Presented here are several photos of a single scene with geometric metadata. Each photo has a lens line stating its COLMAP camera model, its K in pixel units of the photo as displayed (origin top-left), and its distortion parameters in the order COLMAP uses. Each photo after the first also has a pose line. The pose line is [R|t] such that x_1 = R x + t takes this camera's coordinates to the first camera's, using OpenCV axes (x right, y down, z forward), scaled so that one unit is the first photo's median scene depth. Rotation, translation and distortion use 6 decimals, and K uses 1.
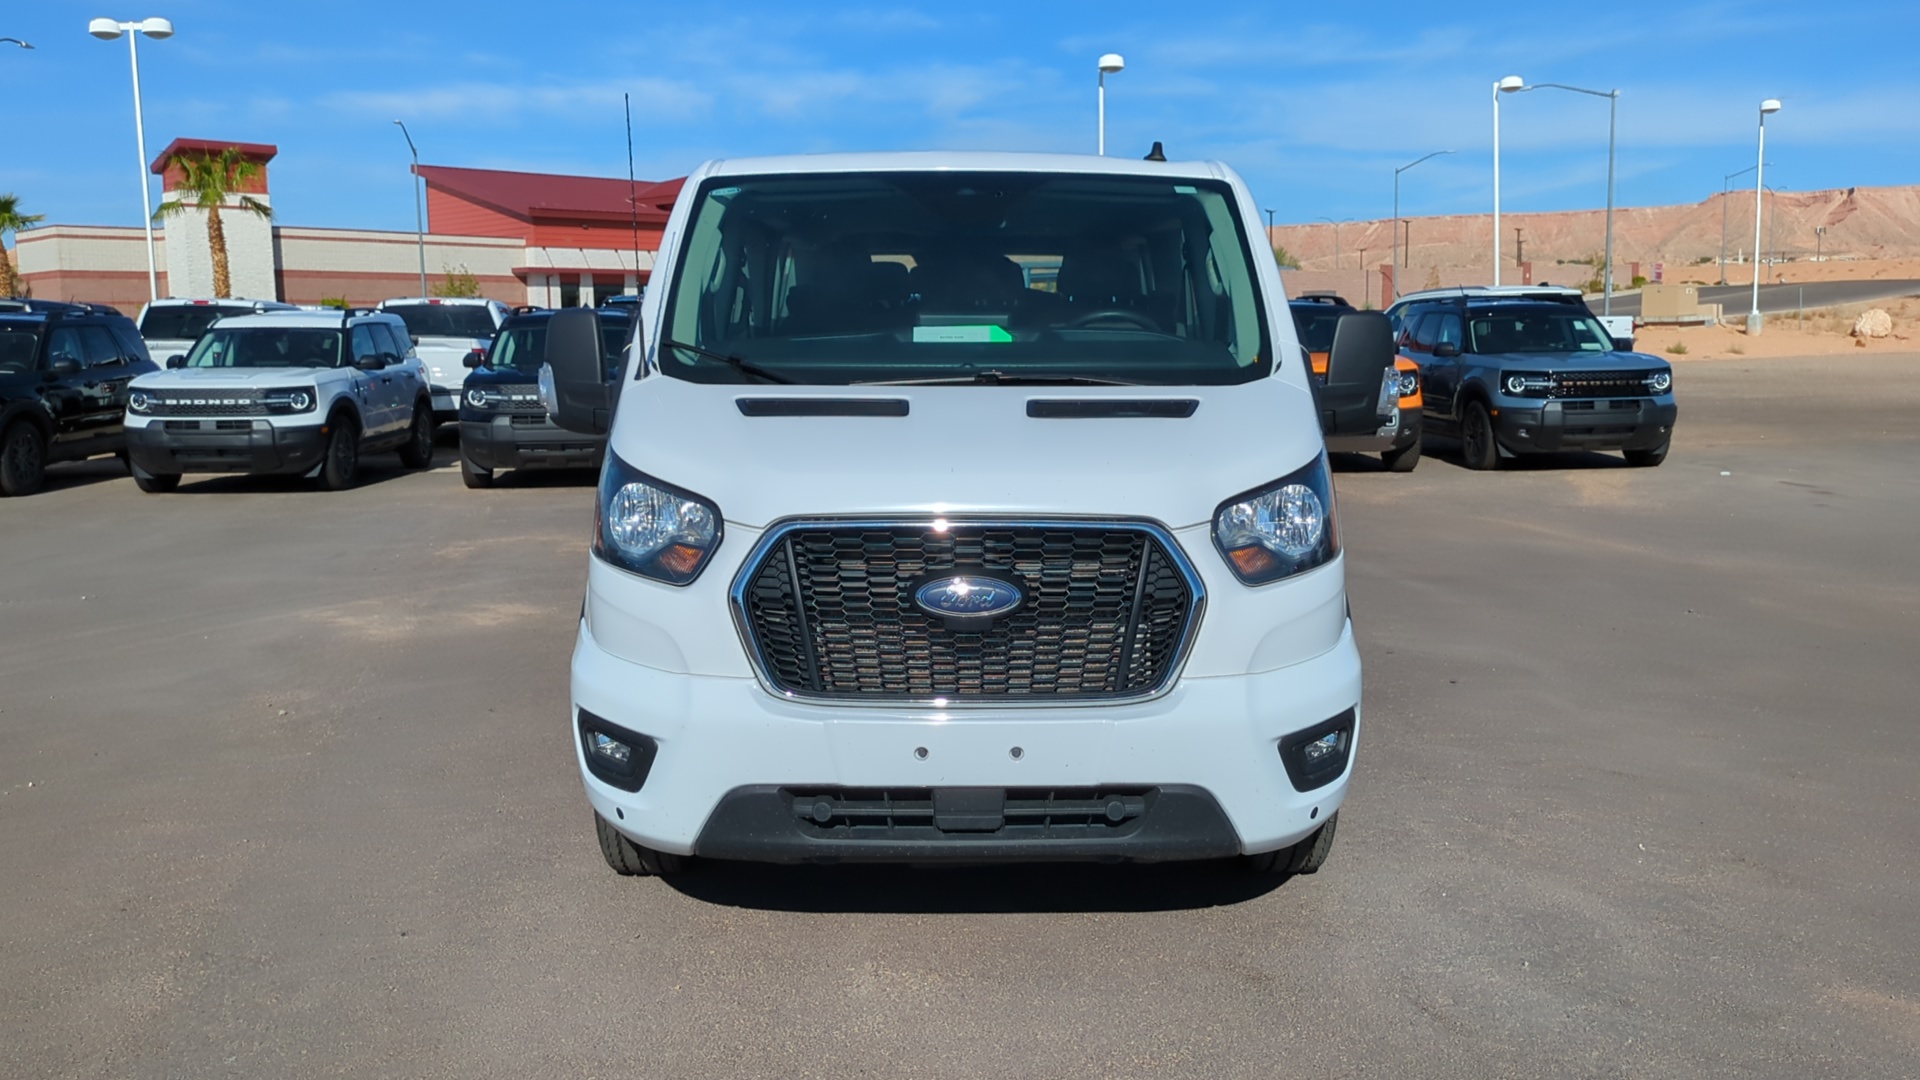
lens RADIAL K [[1633.0, 0, 968.6], [0, 1633.0, 529.7], [0, 0, 1]] dist [0.074919, -0.110628]
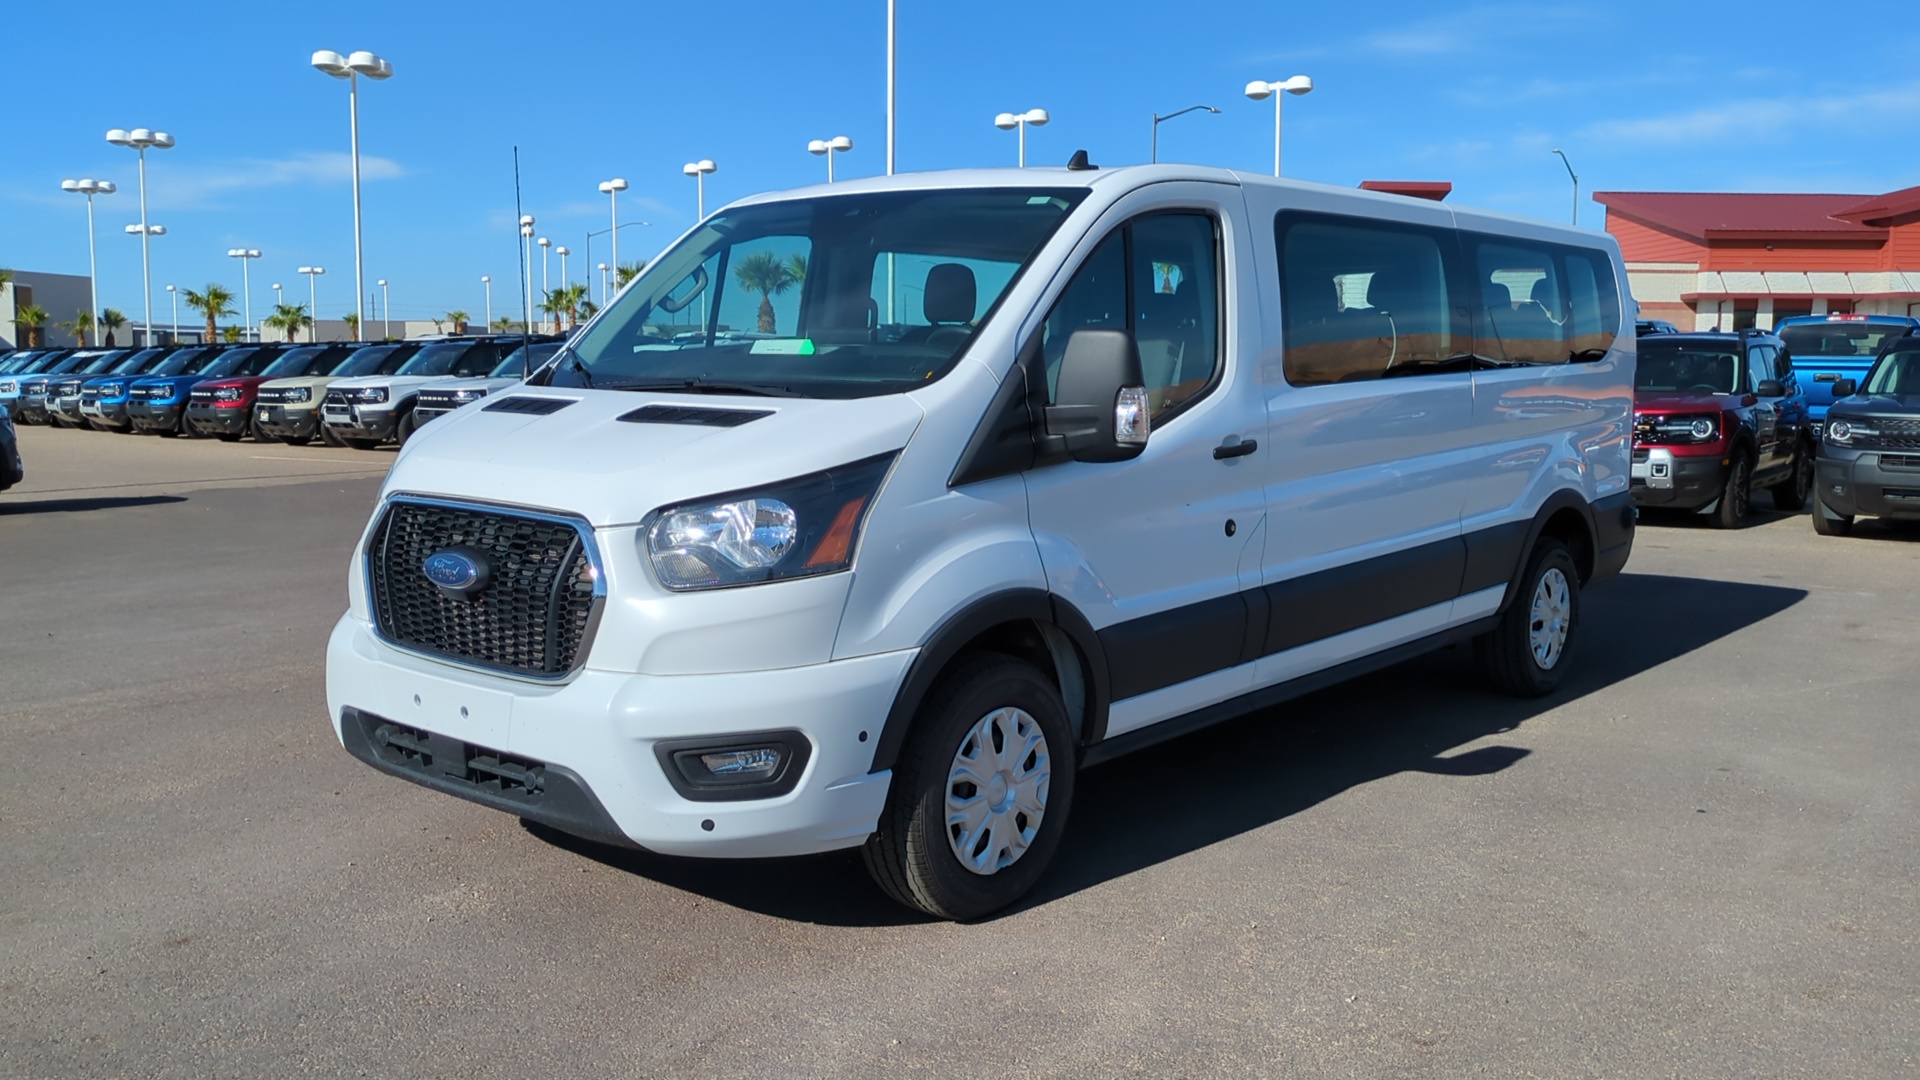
lens RADIAL K [[1633.0, 0, 968.6], [0, 1633.0, 529.7], [0, 0, 1]] dist [0.074919, -0.110628]
pose [[0.757913, 0.078935, -0.647563, 0.828305], [-0.090278, 0.995793, 0.015720, -0.031329], [0.646079, 0.046546, 0.761850, 0.286886]]
